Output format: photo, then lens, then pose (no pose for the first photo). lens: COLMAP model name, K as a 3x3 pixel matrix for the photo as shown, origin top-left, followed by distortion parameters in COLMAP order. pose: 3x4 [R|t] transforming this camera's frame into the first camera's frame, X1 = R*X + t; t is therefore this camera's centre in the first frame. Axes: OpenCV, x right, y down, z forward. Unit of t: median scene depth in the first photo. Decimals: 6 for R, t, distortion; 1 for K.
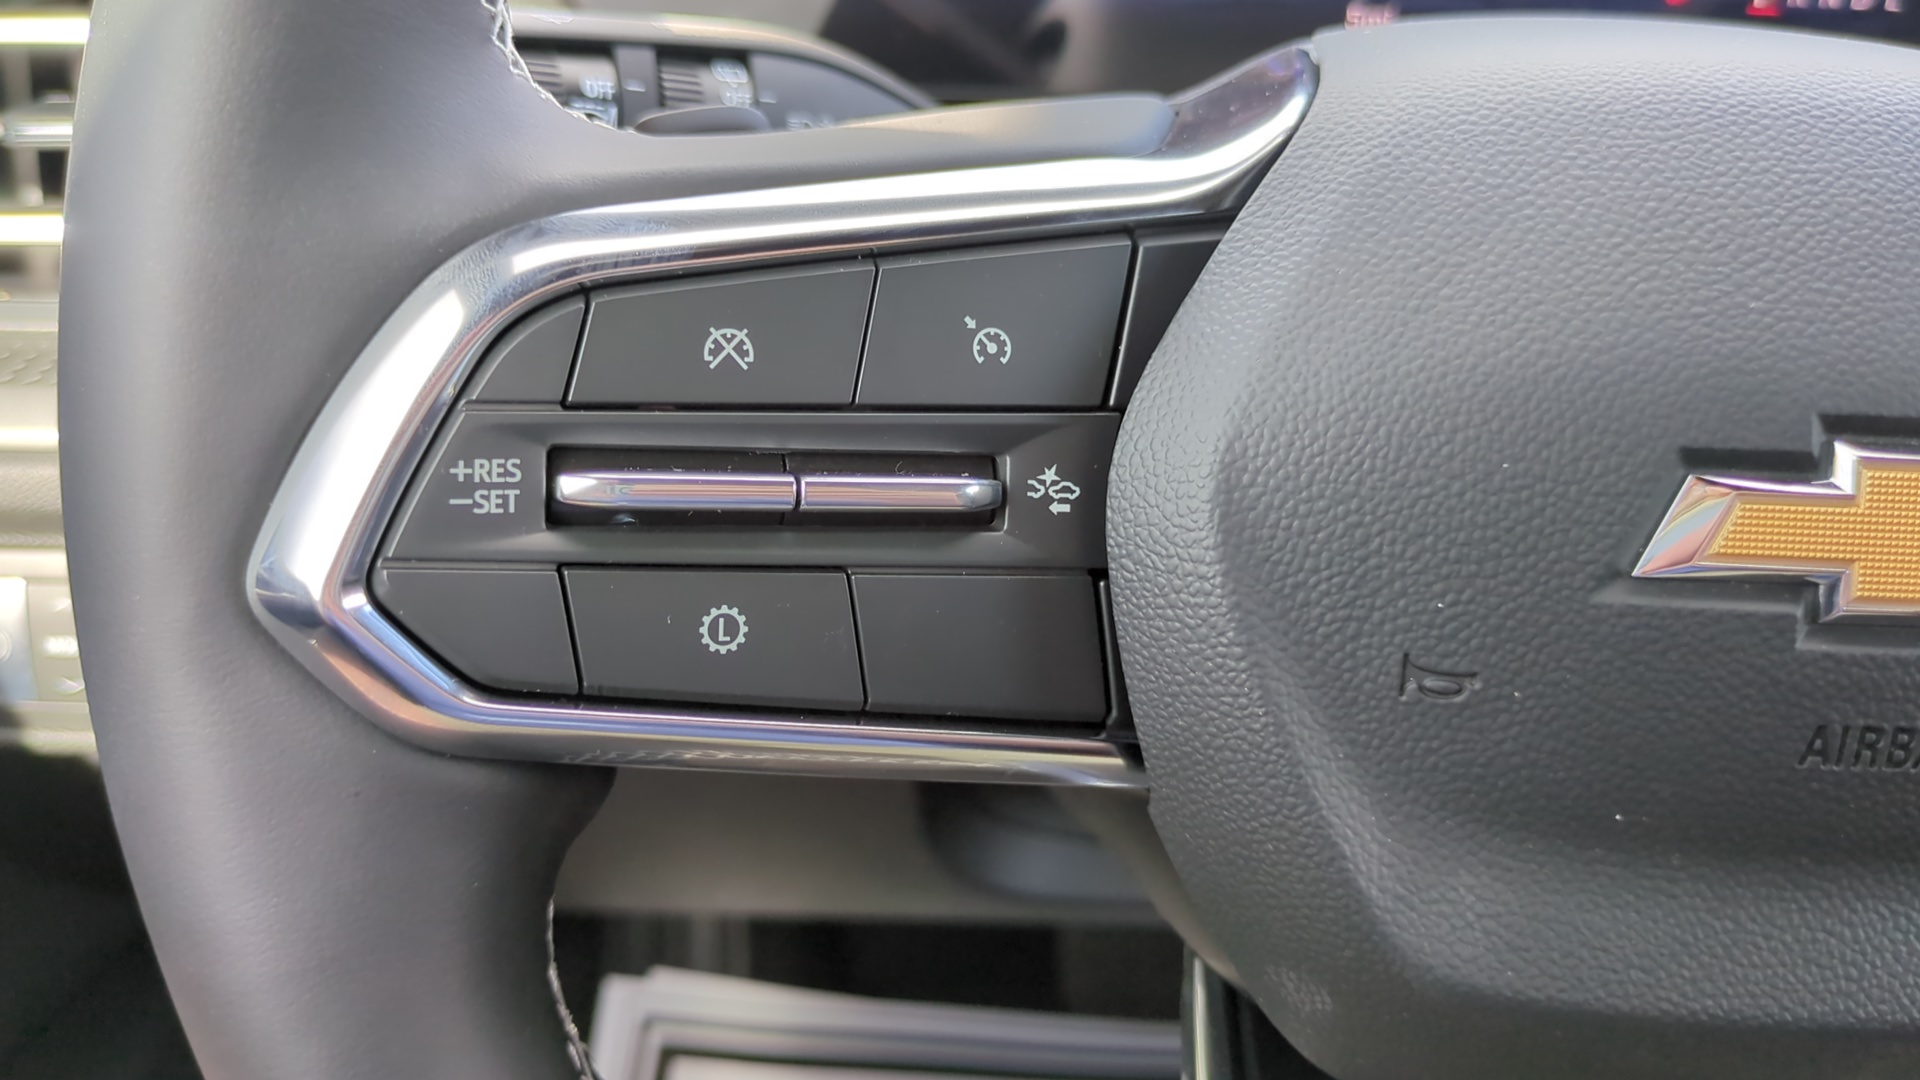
lens RADIAL K [[1593.6, 0, 1009.1], [0, 1593.6, 534.9], [0, 0, 1]] dist [0.036883, -0.089884]
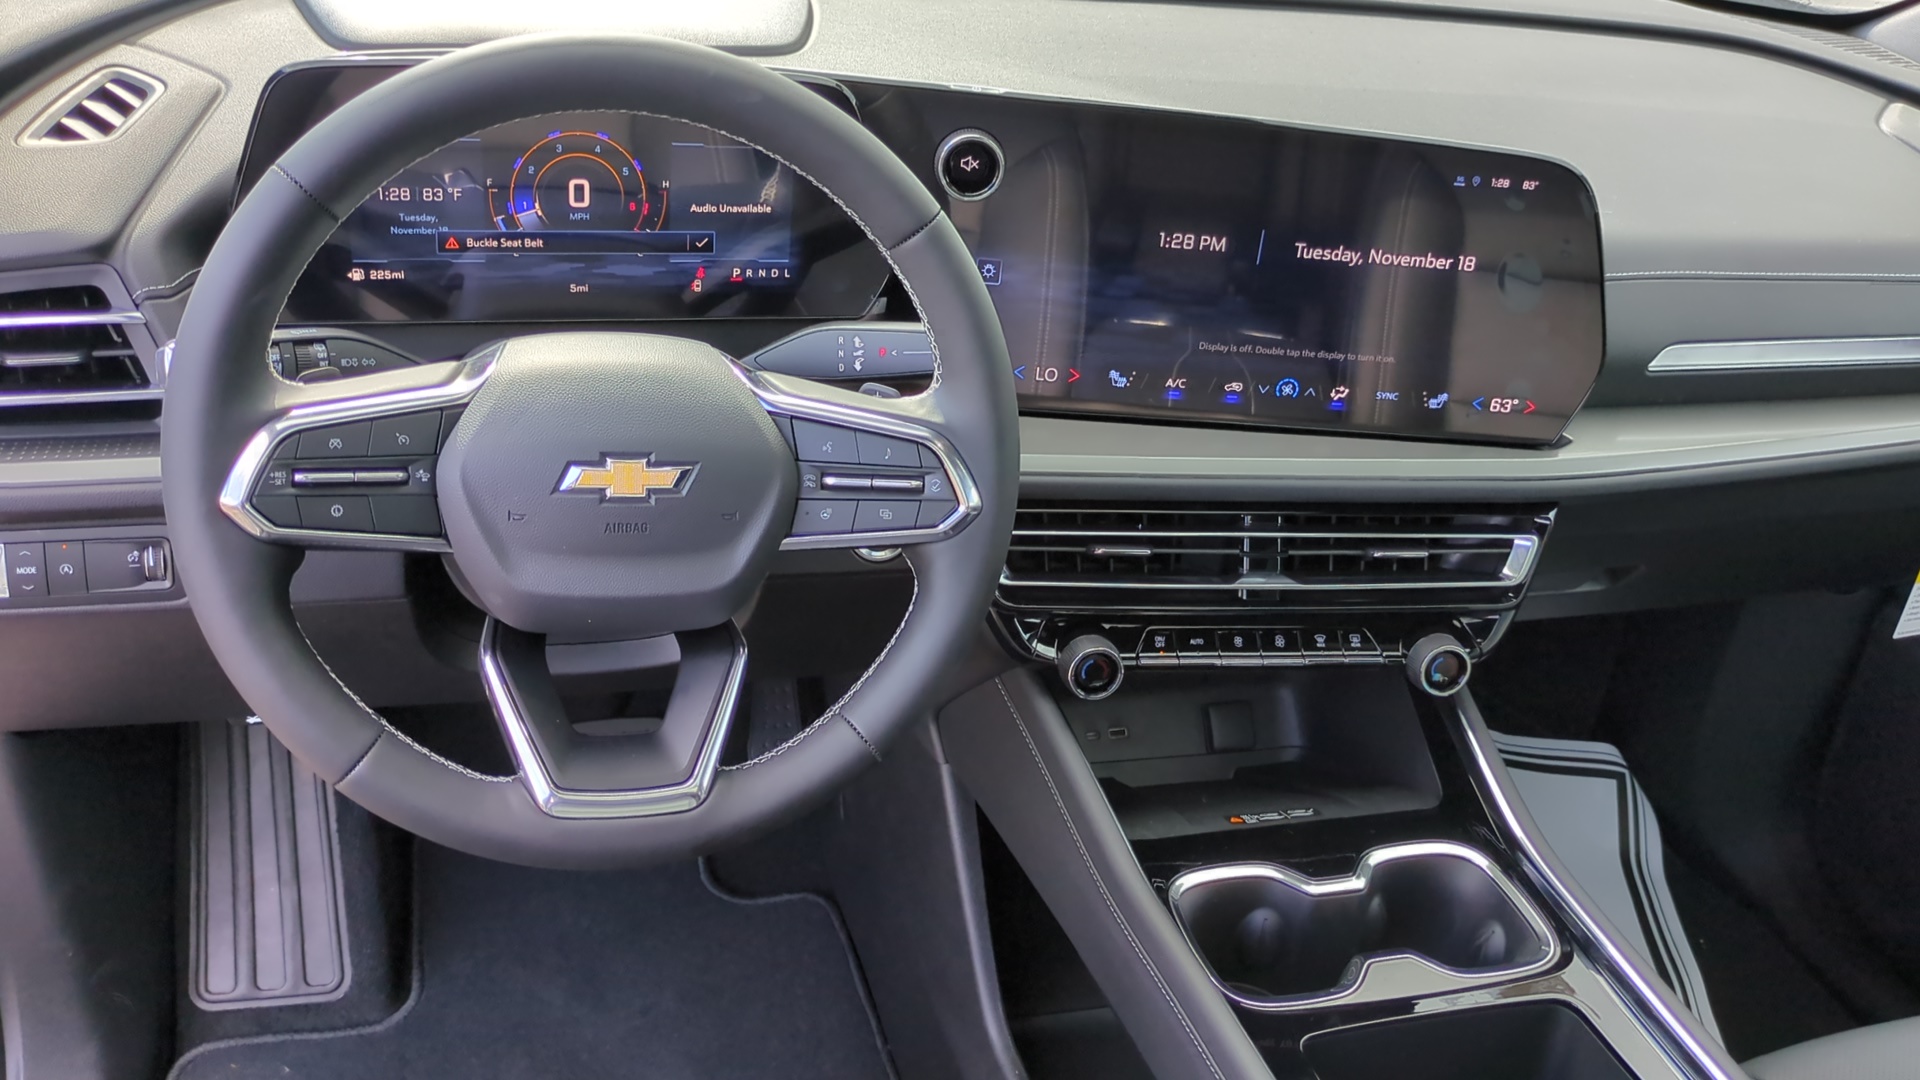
lens RADIAL K [[1593.6, 0, 1009.1], [0, 1593.6, 534.9], [0, 0, 1]] dist [0.036883, -0.089884]
pose [[0.958712, -0.044970, 0.280799, 0.329814], [0.042819, 0.998988, 0.013793, 0.139652], [-0.281135, -0.001200, 0.959667, -3.508712]]
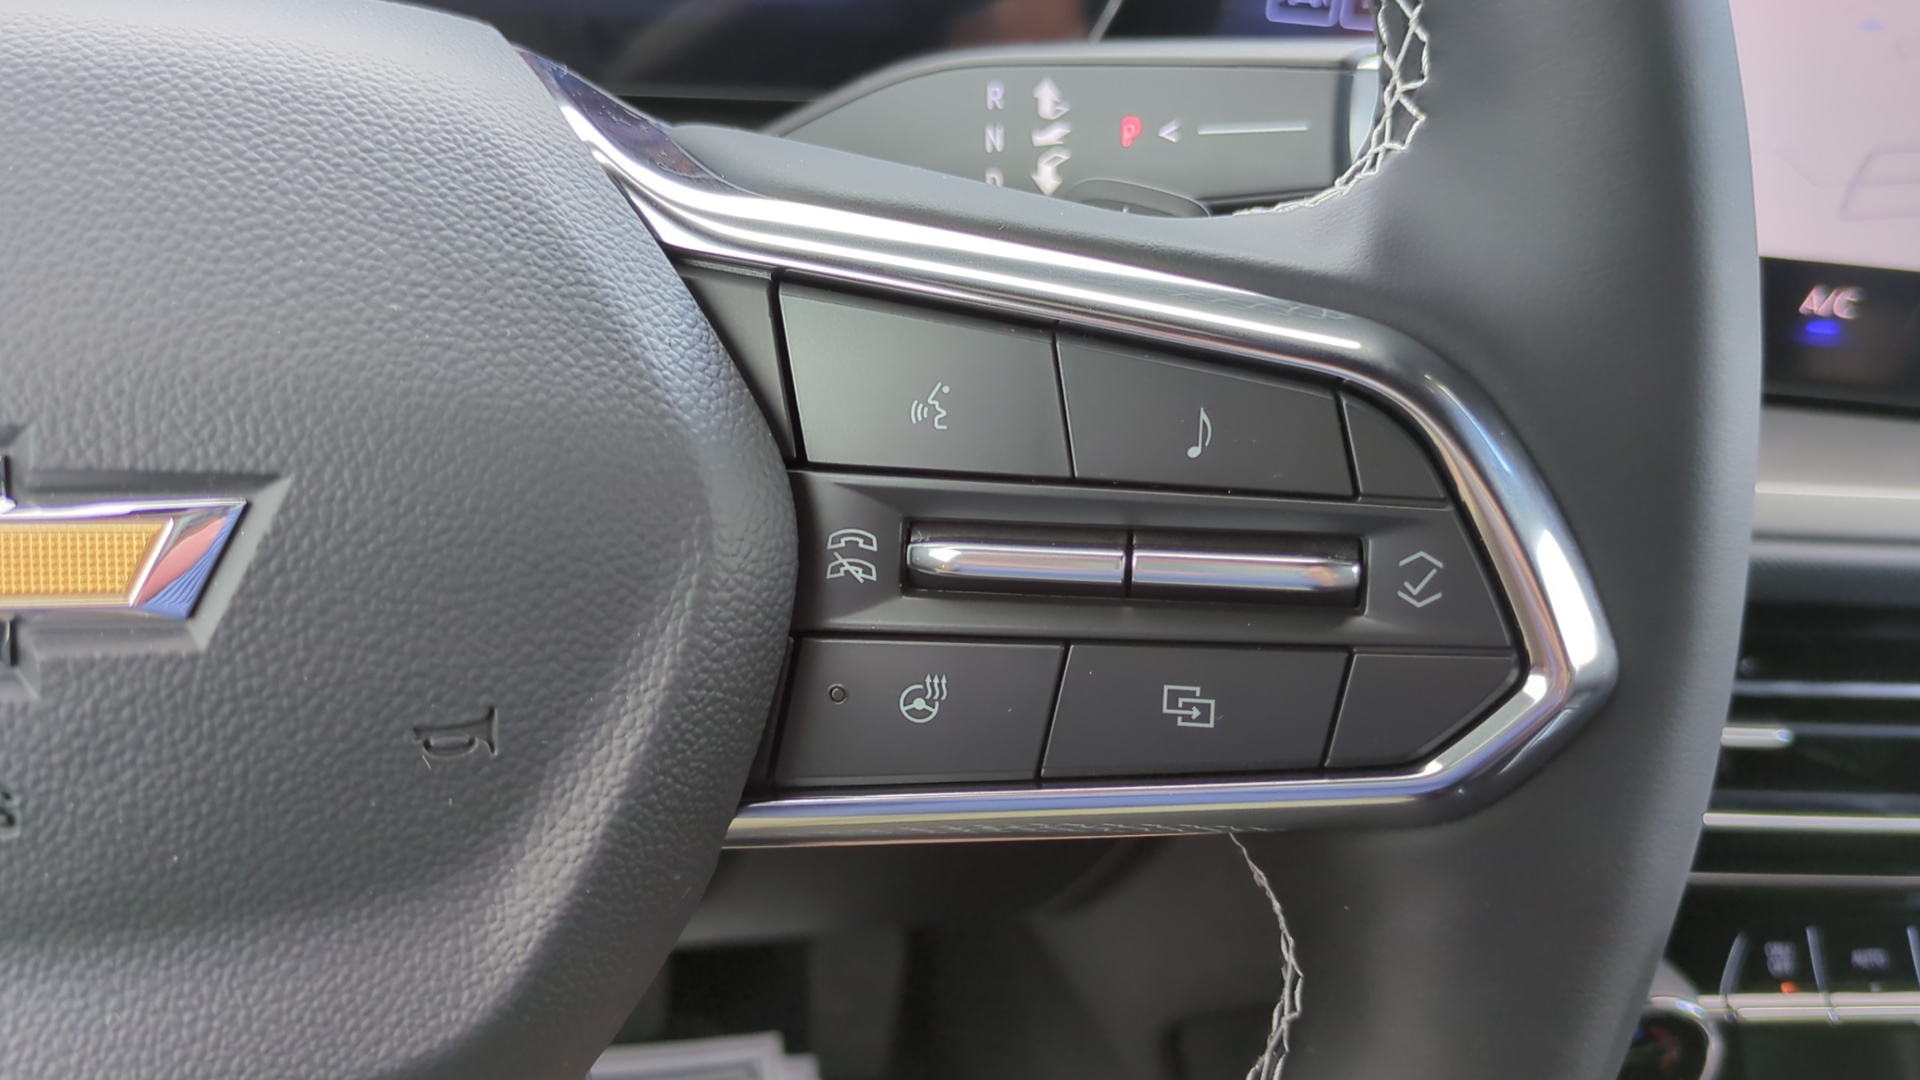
lens RADIAL K [[1593.6, 0, 1009.1], [0, 1593.6, 534.9], [0, 0, 1]] dist [0.036883, -0.089884]
pose [[0.981350, -0.040507, 0.187912, 0.994594], [0.039259, 0.999175, 0.010364, -0.000342], [-0.188177, -0.002794, 0.982131, 0.083251]]
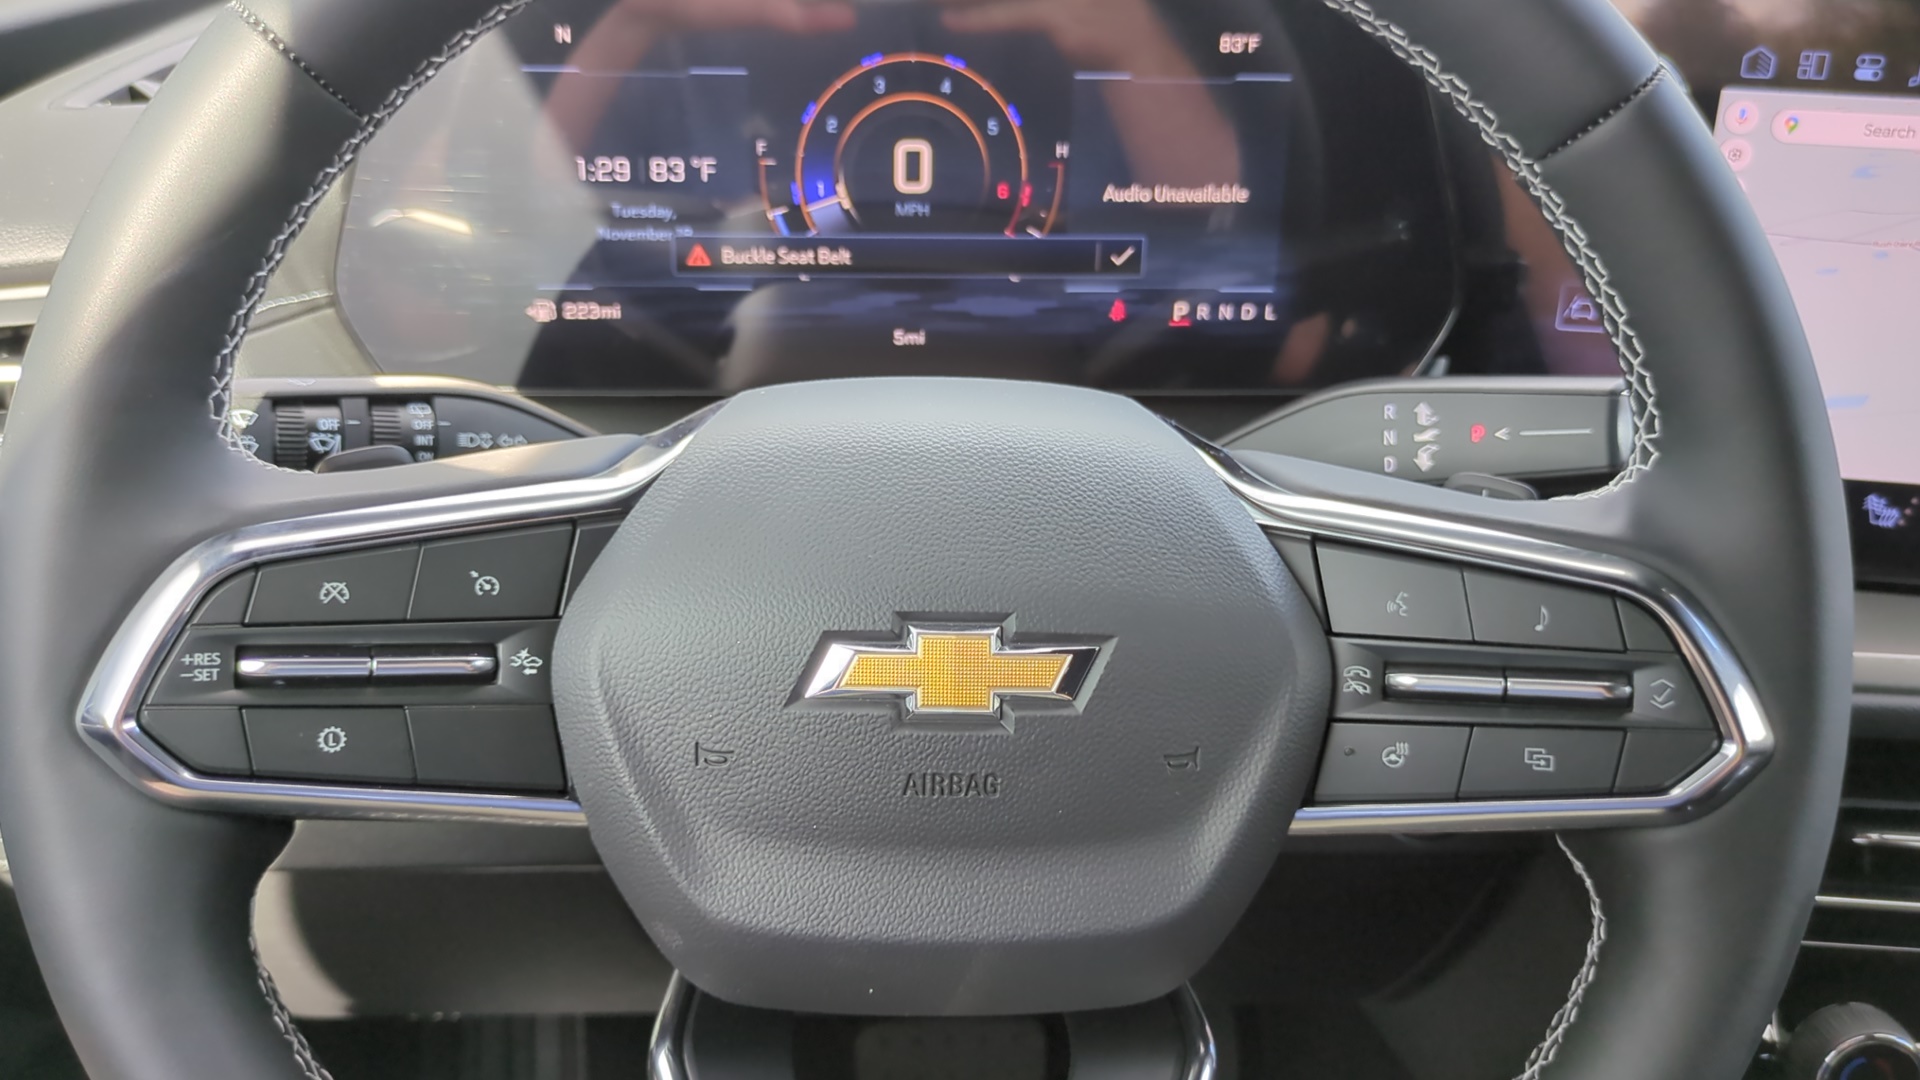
lens RADIAL K [[1593.6, 0, 1009.1], [0, 1593.6, 534.9], [0, 0, 1]] dist [0.036883, -0.089884]
pose [[0.999231, -0.024989, 0.030220, 0.575151], [0.028195, 0.993443, -0.110797, 0.050720], [-0.027253, 0.111564, 0.993383, -0.942198]]
